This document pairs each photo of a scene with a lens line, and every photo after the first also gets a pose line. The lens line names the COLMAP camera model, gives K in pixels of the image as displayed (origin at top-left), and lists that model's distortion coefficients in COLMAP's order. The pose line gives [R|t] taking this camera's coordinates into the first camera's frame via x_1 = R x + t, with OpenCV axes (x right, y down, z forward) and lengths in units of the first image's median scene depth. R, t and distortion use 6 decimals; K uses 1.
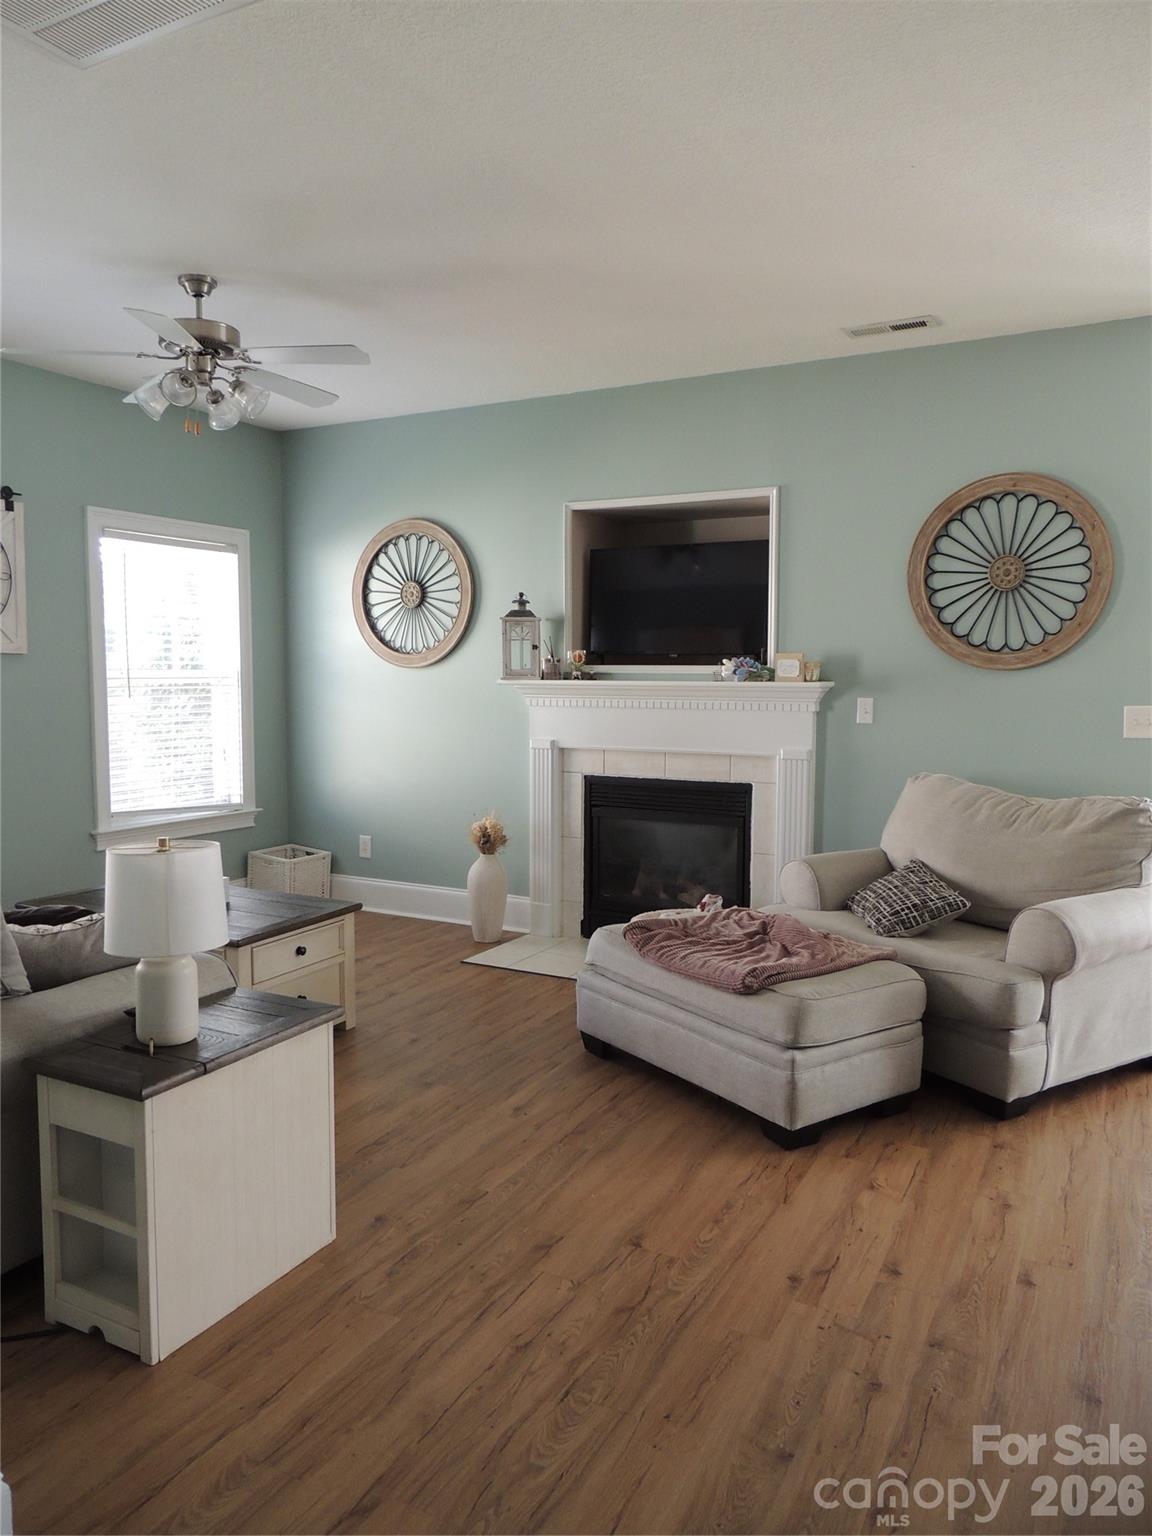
lens RADIAL K [[1081.2, 0, 576.3], [0, 1081.2, 779.2], [0, 0, 1]] dist [-0.041774, 0.026574]
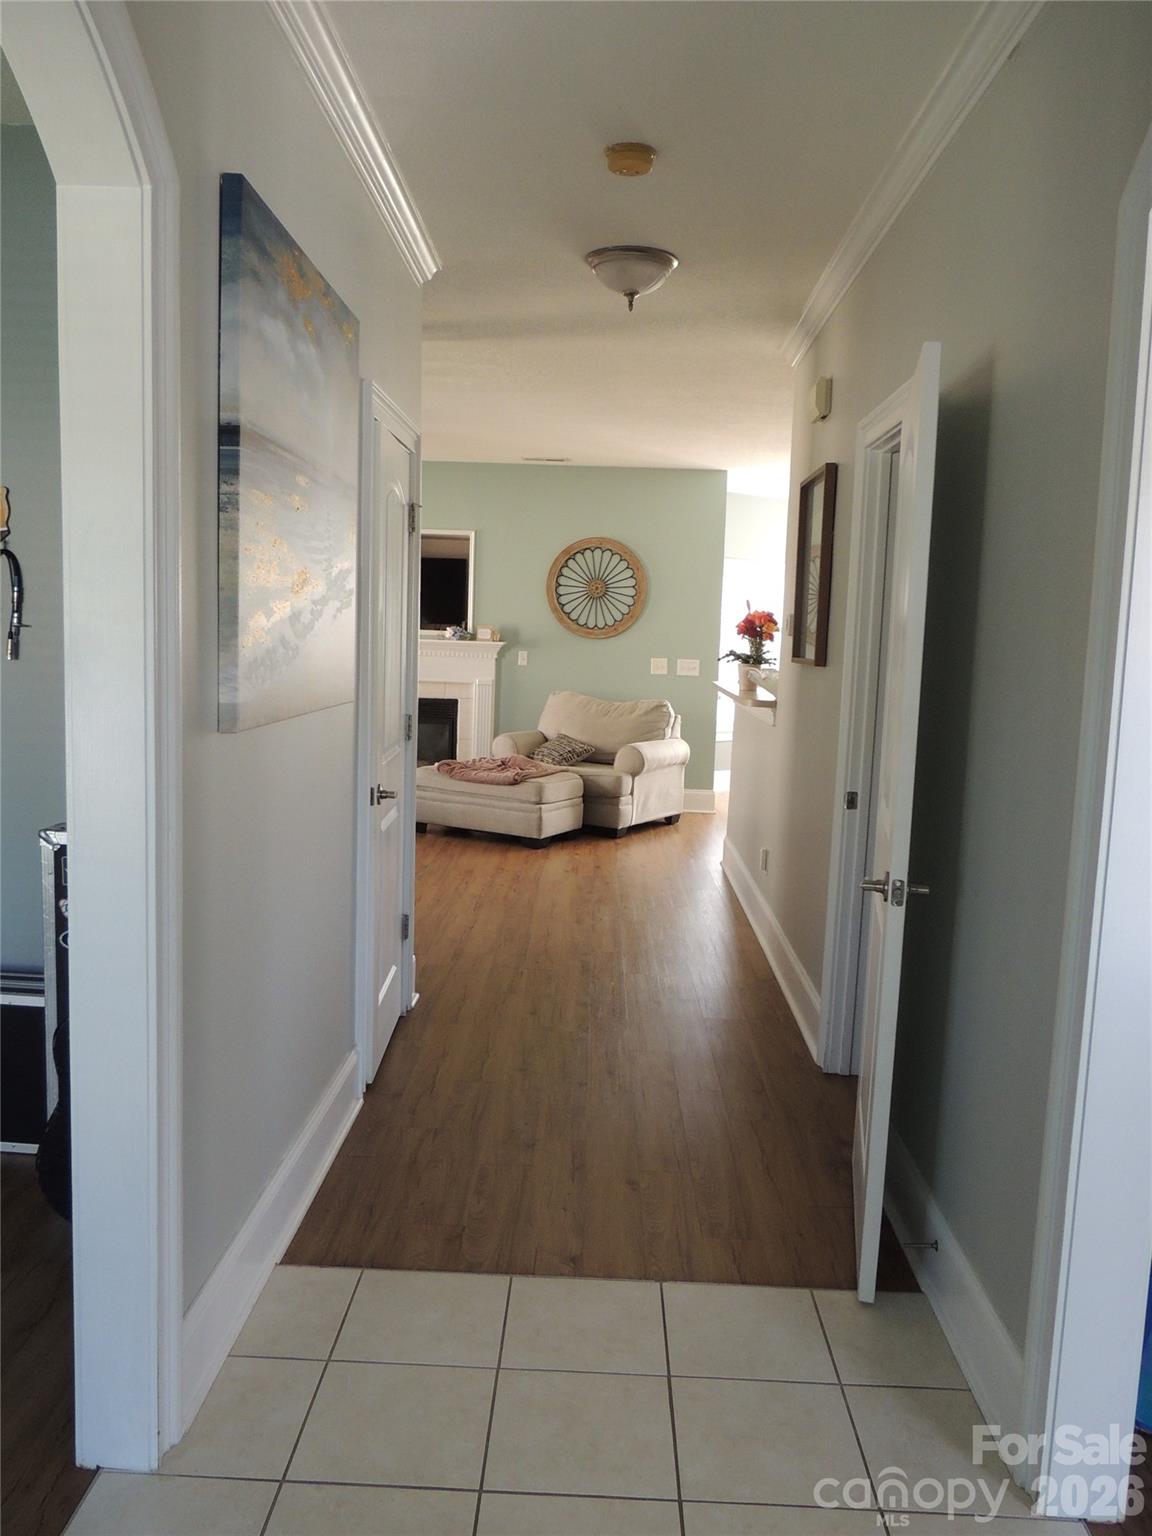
lens RADIAL K [[1081.2, 0, 576.3], [0, 1081.2, 779.2], [0, 0, 1]] dist [-0.041774, 0.026574]
pose [[0.893493, -0.027588, 0.448228, -0.534475], [0.008704, 0.998988, 0.044136, 0.068504], [-0.448992, -0.035534, 0.892829, -0.765964]]
